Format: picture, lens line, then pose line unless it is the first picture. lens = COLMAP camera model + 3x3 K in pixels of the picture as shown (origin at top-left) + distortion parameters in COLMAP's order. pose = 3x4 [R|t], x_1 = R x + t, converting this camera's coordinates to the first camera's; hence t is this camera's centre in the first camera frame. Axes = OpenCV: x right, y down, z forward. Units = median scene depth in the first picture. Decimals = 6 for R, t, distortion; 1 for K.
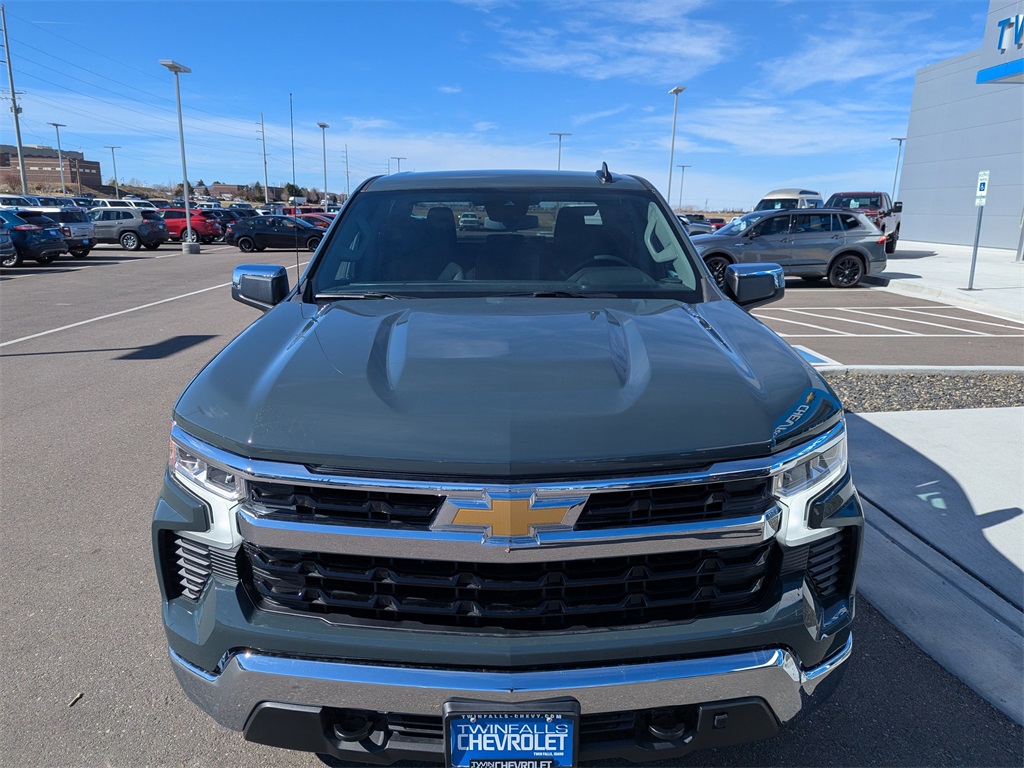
lens RADIAL K [[742.5, 0, 512.0], [0, 742.5, 384.0], [0, 0, 1]] dist [0.039158, -0.027645]
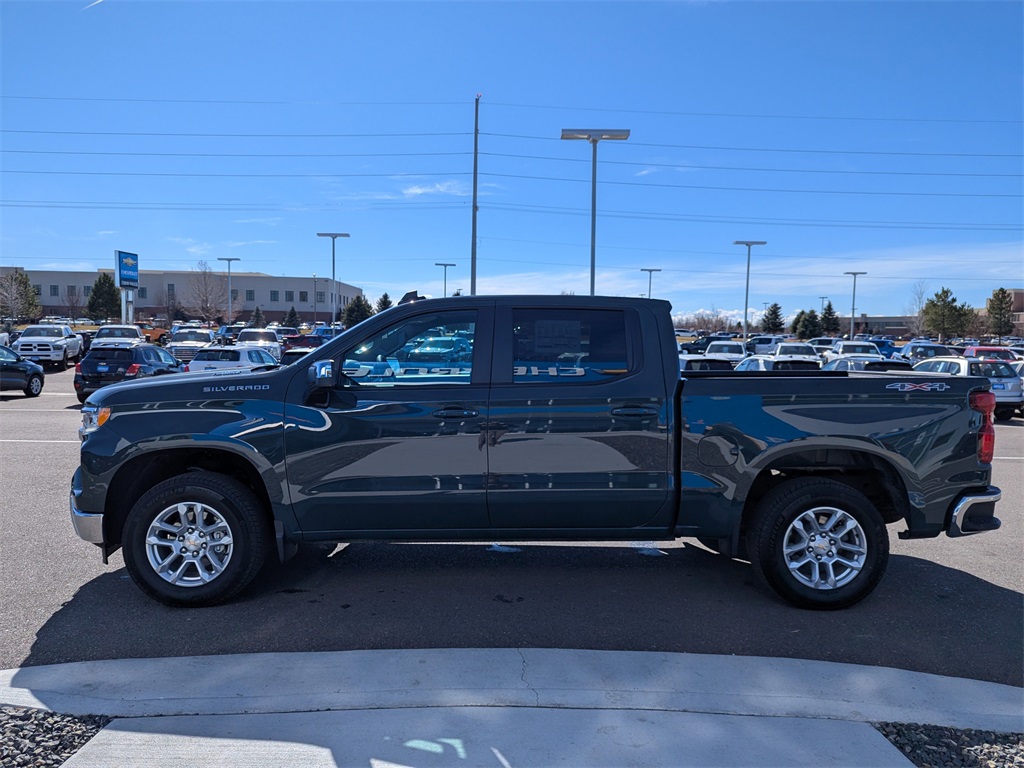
lens RADIAL K [[736.1, 0, 515.3], [0, 736.1, 404.7], [0, 0, 1]] dist [0.041500, -0.035501]
pose [[0.013241, 0.067610, -0.997624, 0.882904], [-0.249350, 0.966415, 0.062186, -0.138808], [0.968323, 0.247934, 0.029655, 0.725175]]
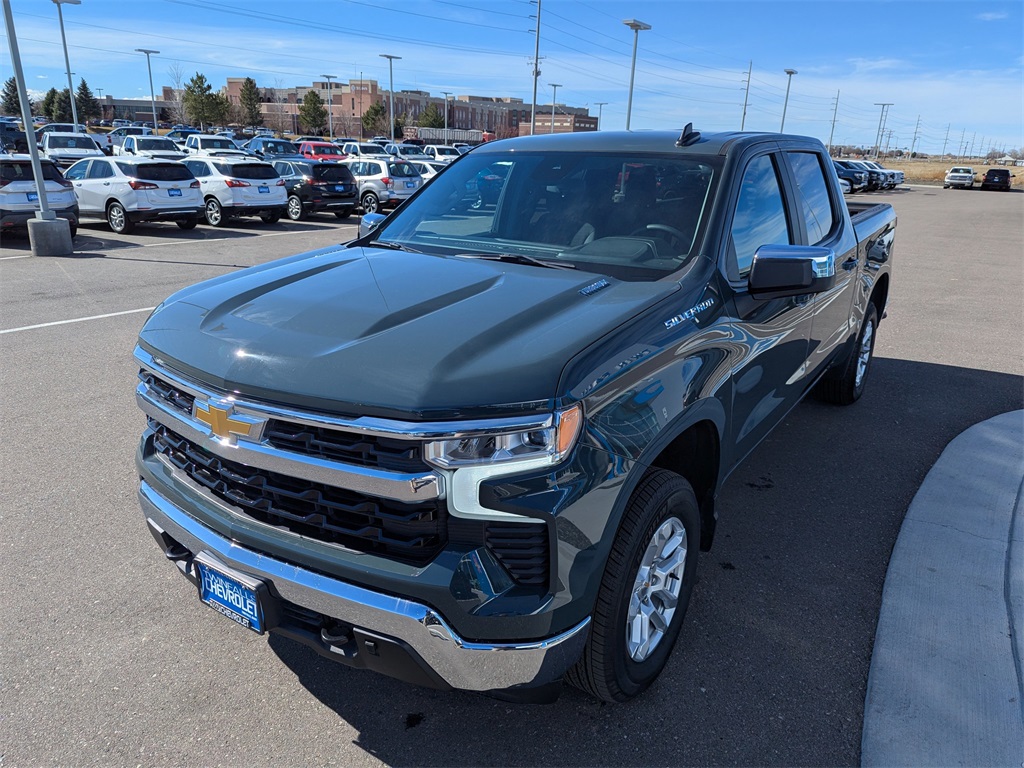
lens RADIAL K [[732.5, 0, 508.0], [0, 732.5, 399.9], [0, 0, 1]] dist [0.043894, -0.034865]
pose [[0.814817, 0.192428, -0.546849, 0.298822], [-0.146572, 0.981037, 0.126816, -0.023941], [0.560883, -0.023179, 0.827571, 0.067644]]
